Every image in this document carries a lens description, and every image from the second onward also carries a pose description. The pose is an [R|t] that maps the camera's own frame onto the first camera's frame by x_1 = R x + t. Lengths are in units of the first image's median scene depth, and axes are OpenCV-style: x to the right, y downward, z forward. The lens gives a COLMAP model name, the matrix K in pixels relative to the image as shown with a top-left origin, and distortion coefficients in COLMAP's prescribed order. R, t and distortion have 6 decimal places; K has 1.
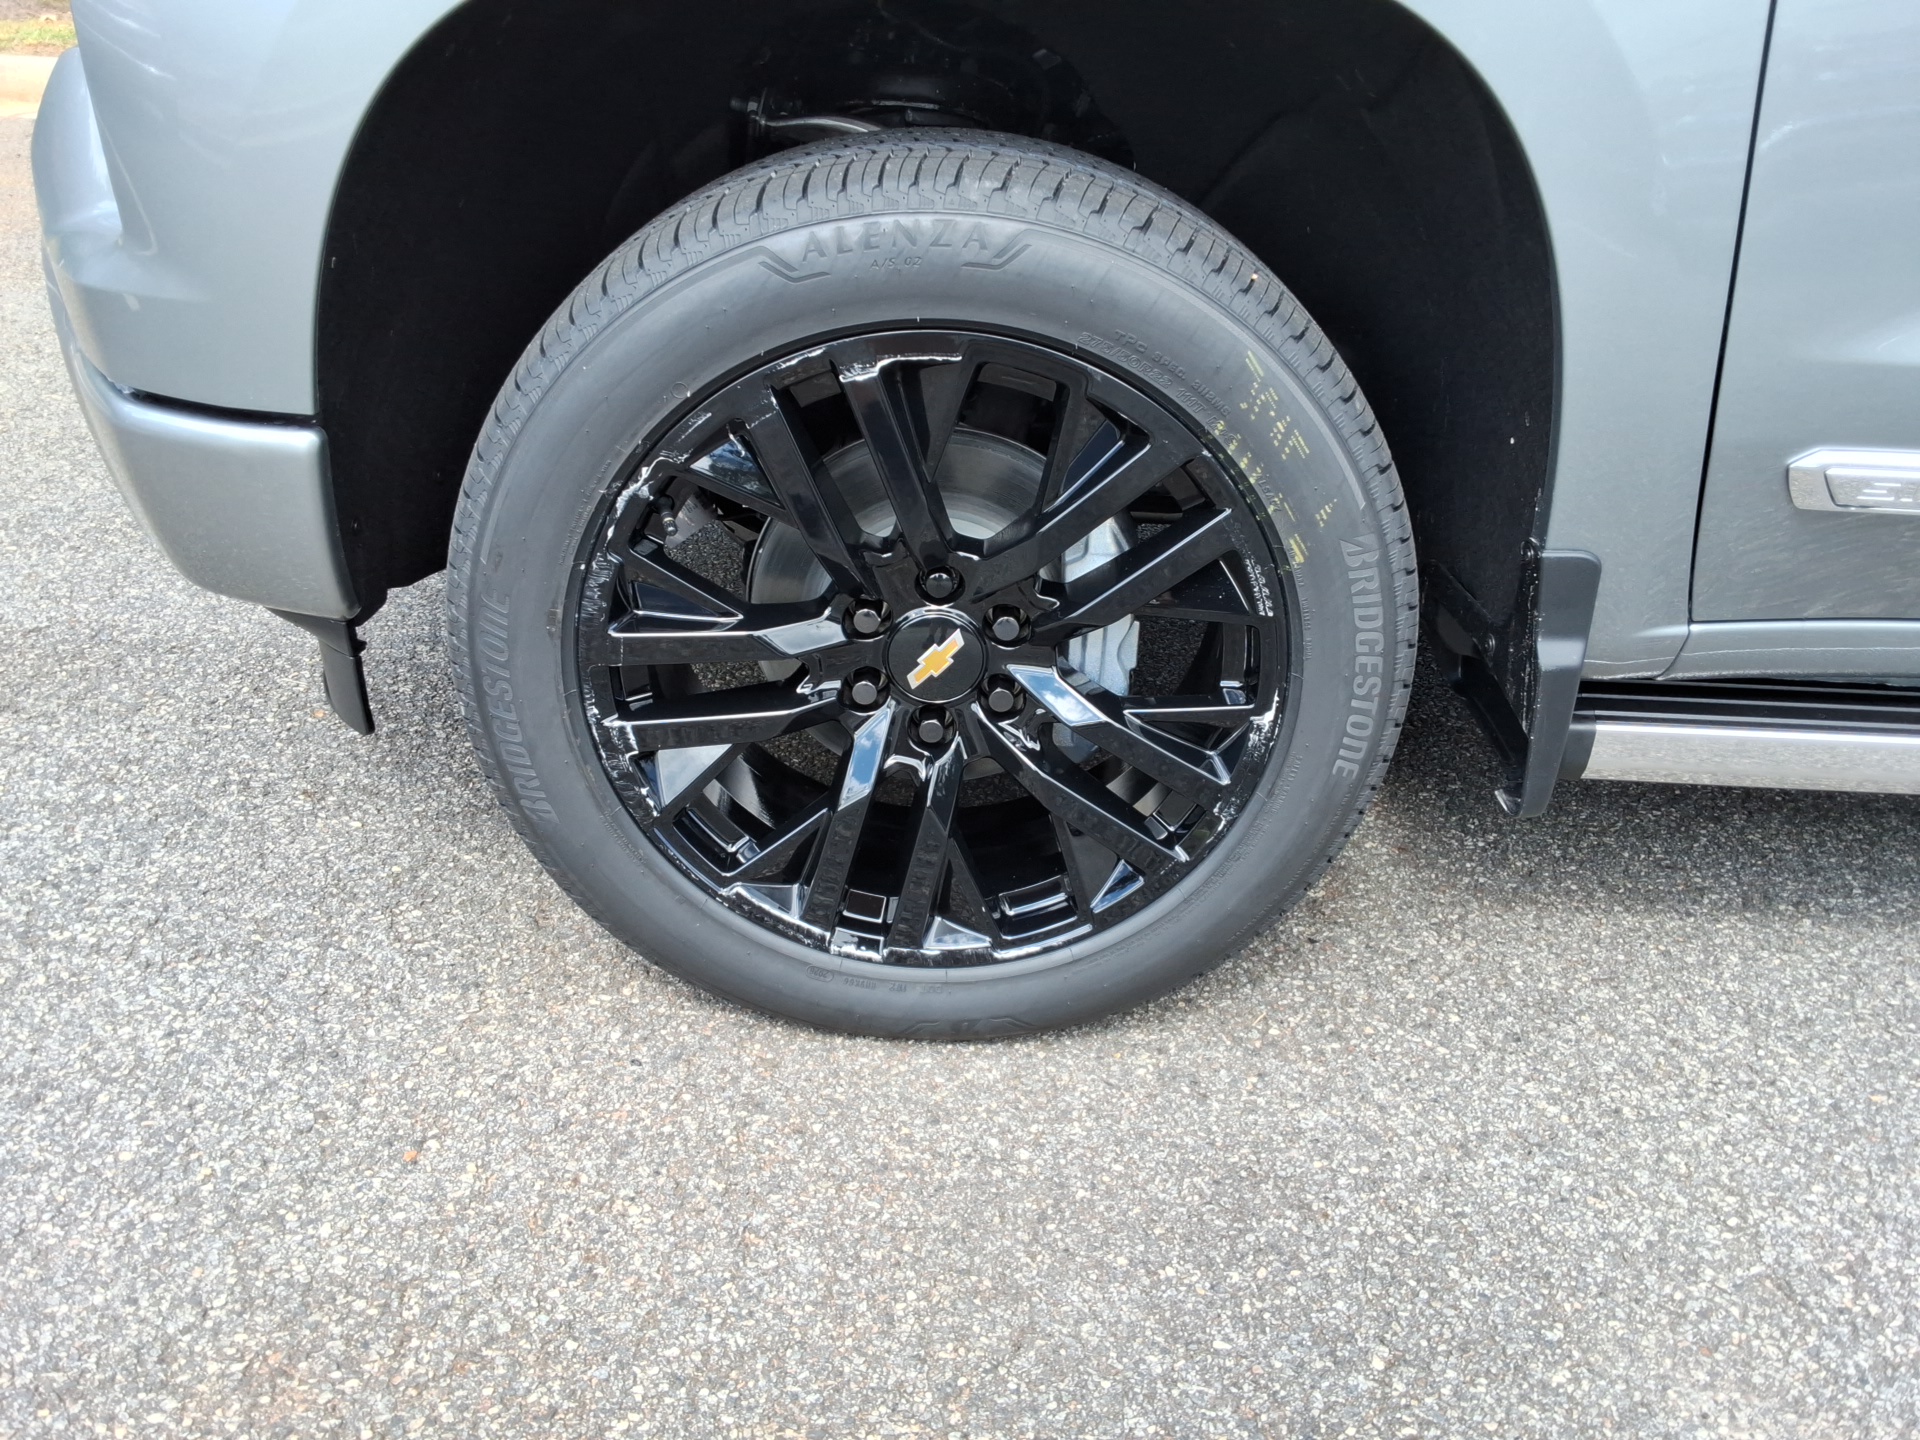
lens RADIAL K [[1538.8, 0, 986.2], [0, 1538.8, 718.8], [0, 0, 1]] dist [0.116938, -0.186173]
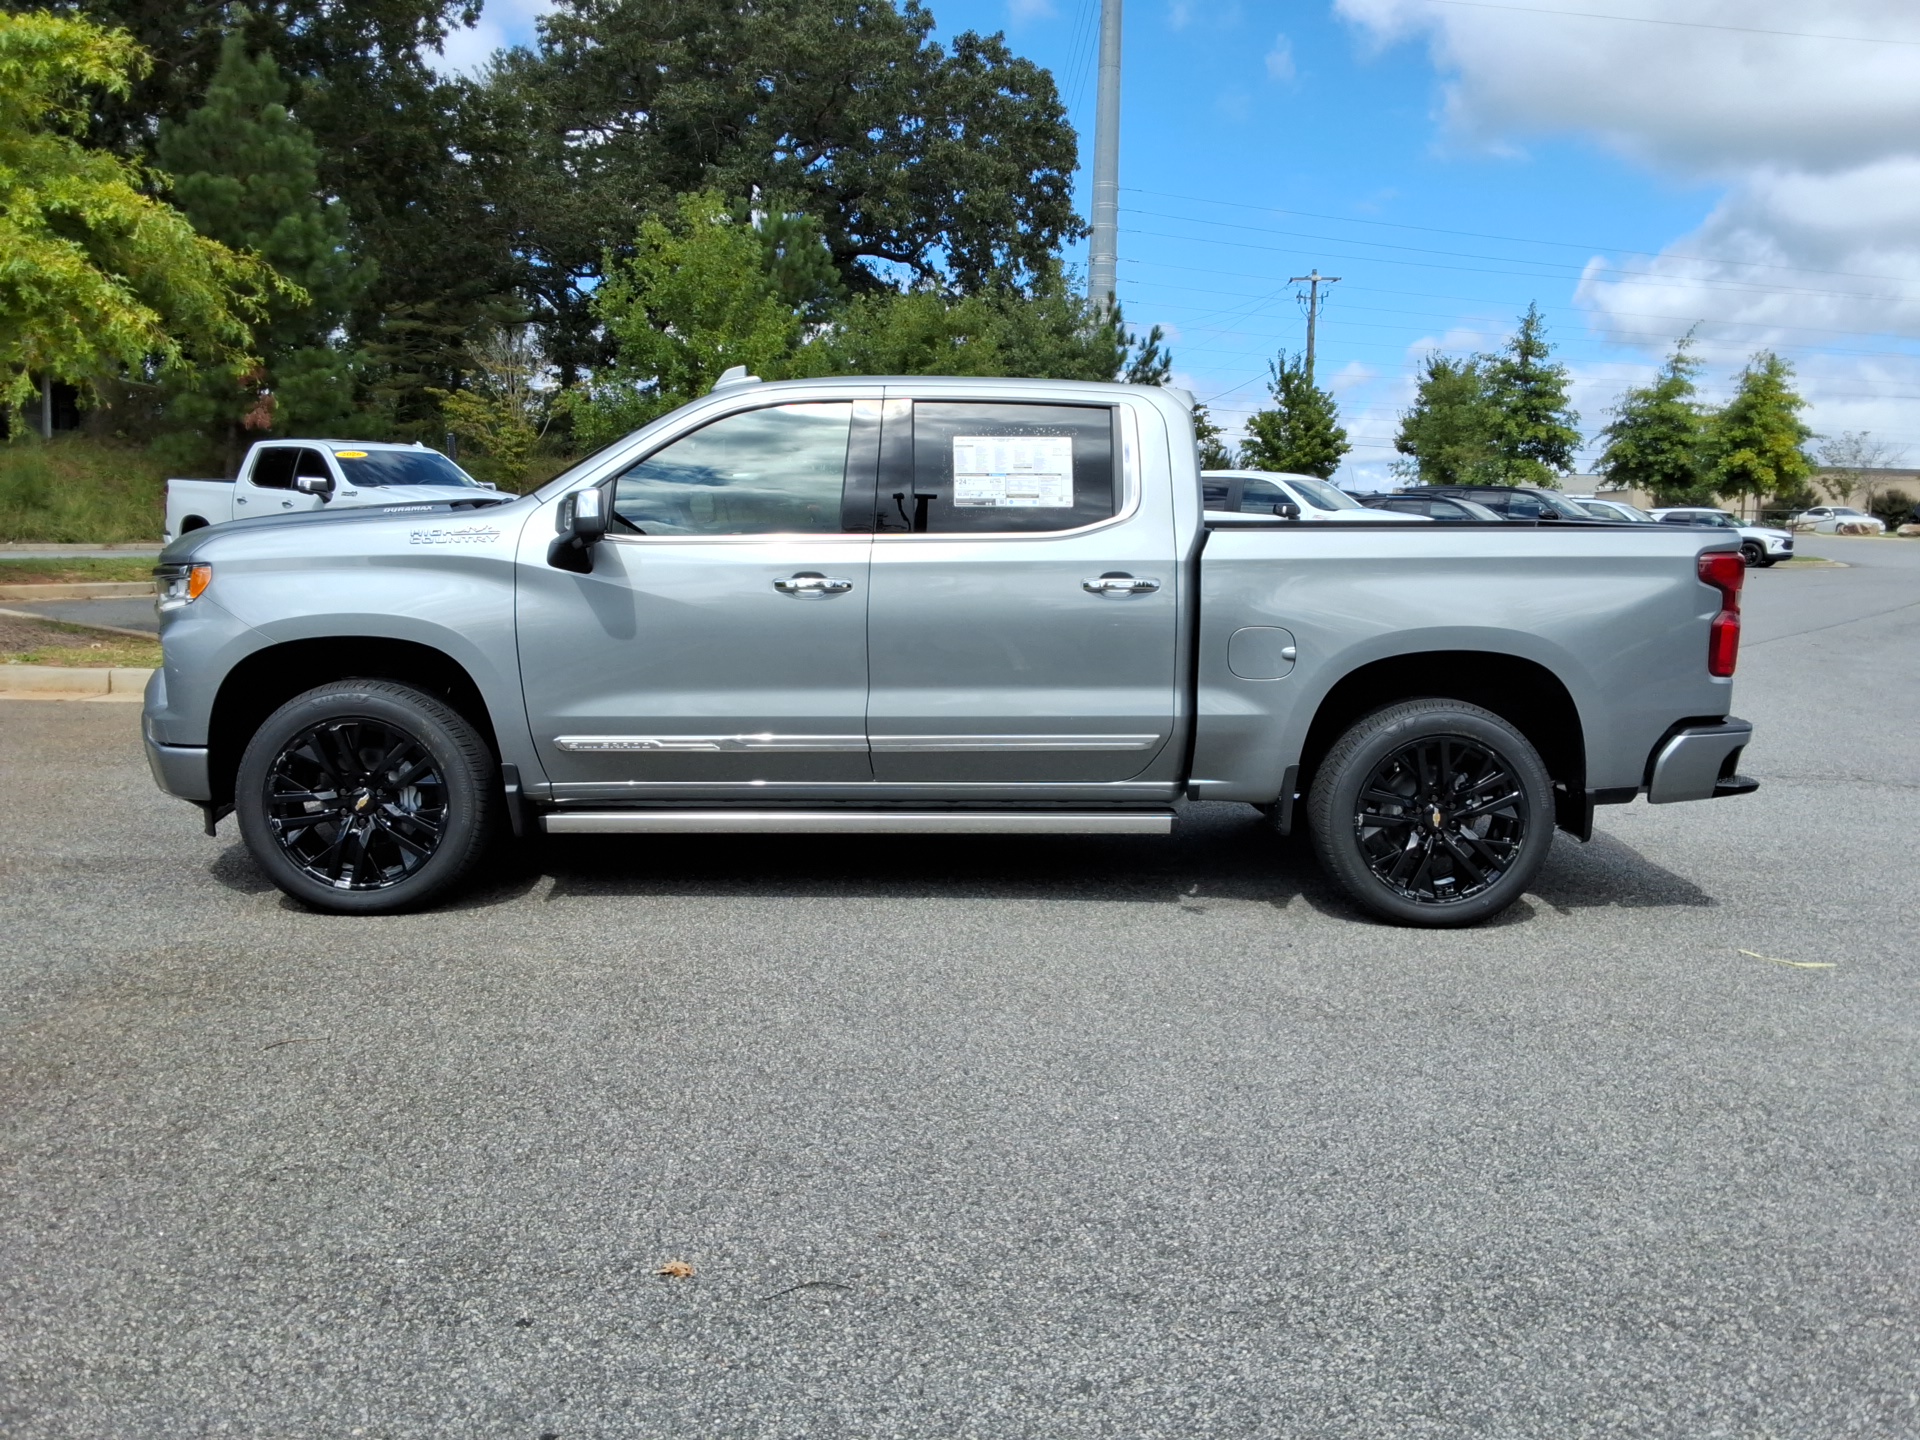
lens RADIAL K [[1540.6, 0, 984.0], [0, 1540.6, 717.8], [0, 0, 1]] dist [0.133778, -0.220833]
pose [[0.997973, -0.044951, 0.045046, 1.400110], [0.057599, 0.938998, -0.339064, 1.222801], [-0.027057, 0.340972, 0.939684, -2.908389]]
